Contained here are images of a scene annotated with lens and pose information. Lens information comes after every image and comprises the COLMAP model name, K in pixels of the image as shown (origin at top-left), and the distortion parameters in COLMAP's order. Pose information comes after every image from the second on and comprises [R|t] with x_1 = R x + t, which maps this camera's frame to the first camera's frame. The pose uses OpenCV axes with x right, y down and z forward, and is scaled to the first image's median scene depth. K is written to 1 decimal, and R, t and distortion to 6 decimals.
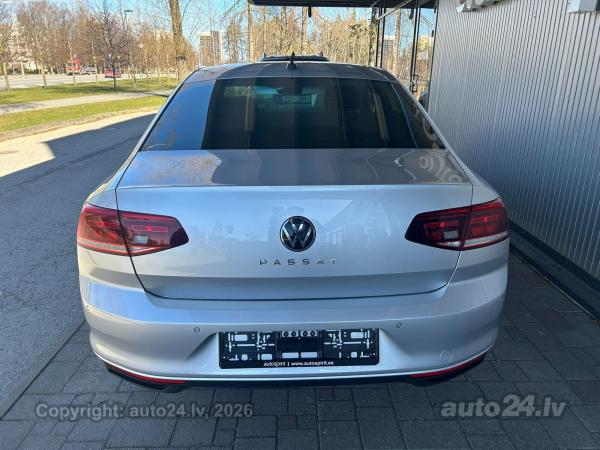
lens RADIAL K [[450.2, 0, 300.0], [0, 450.2, 225.0], [0, 0, 1]] dist [0.023260, -0.001152]
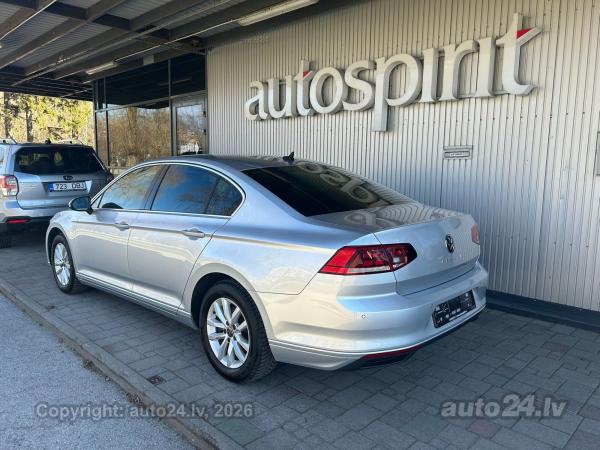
lens RADIAL K [[450.2, 0, 300.0], [0, 450.2, 225.0], [0, 0, 1]] dist [0.023260, -0.001152]
pose [[0.713890, -0.079768, 0.695700, -1.691962], [0.208292, 0.972712, -0.102208, 0.003344], [-0.668562, 0.217874, 0.711024, 0.044811]]
